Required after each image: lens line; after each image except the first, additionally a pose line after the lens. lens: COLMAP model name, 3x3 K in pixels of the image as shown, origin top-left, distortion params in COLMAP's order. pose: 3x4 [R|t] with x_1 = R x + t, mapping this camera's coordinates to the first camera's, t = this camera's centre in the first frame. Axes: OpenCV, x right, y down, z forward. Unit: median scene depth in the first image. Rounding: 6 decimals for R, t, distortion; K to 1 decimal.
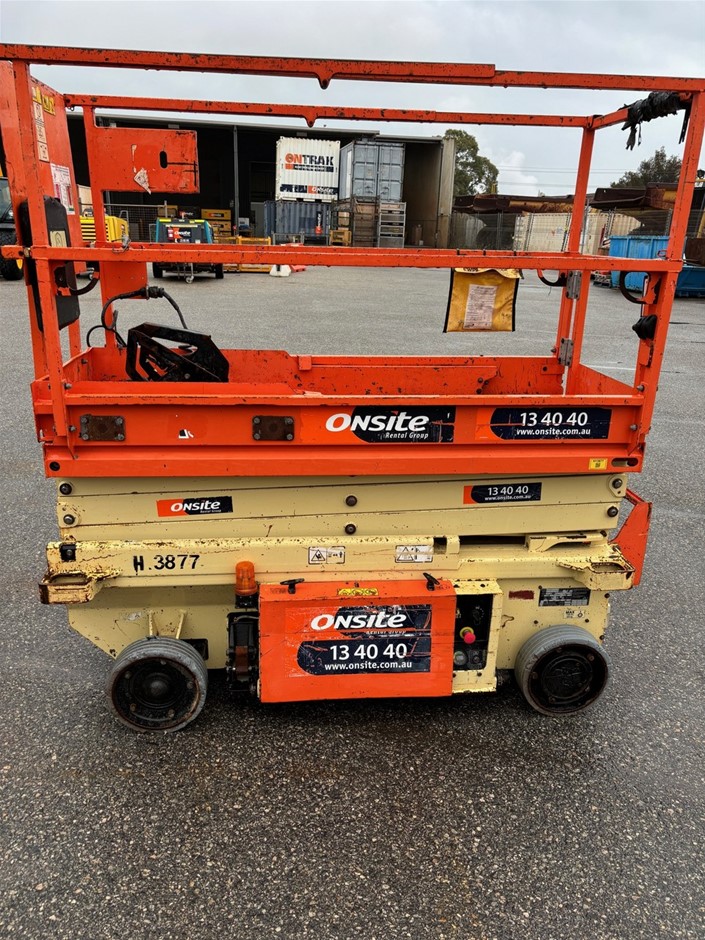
lens RADIAL K [[685.3, 0, 352.4], [0, 685.3, 488.1], [0, 0, 1]] dist [0.068981, 0.001055]
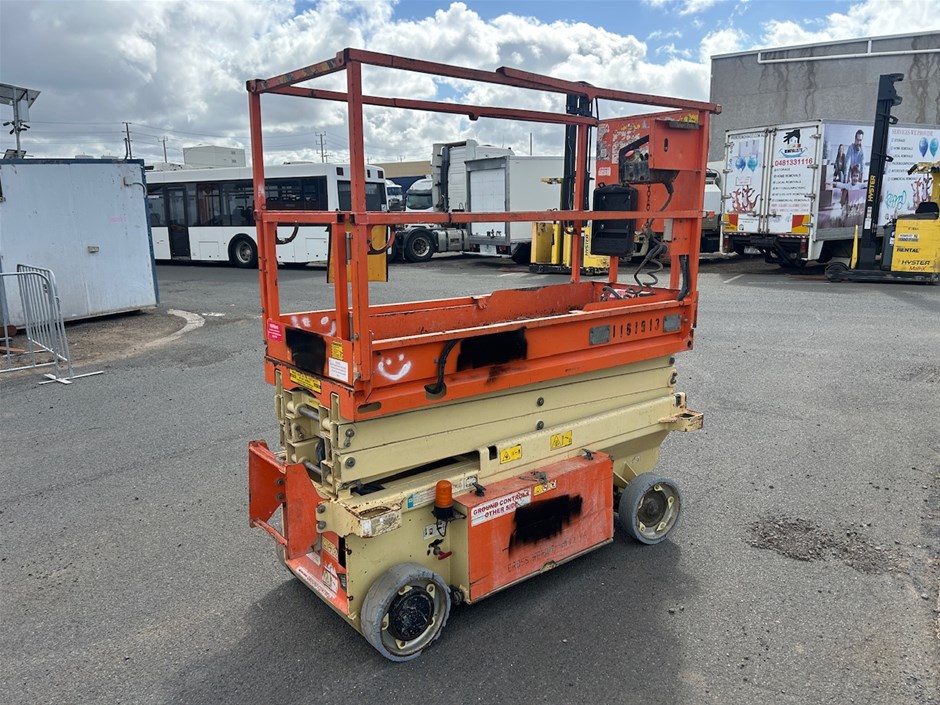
lens RADIAL K [[701.9, 0, 470.0], [0, 701.9, 352.5], [0, 0, 1]] dist [-0.003305, -0.000641]
pose [[0.830916, -0.131693, 0.540587, -0.769972], [0.193555, 0.979318, -0.058933, -0.018166], [-0.521646, 0.153602, 0.839221, -0.006296]]
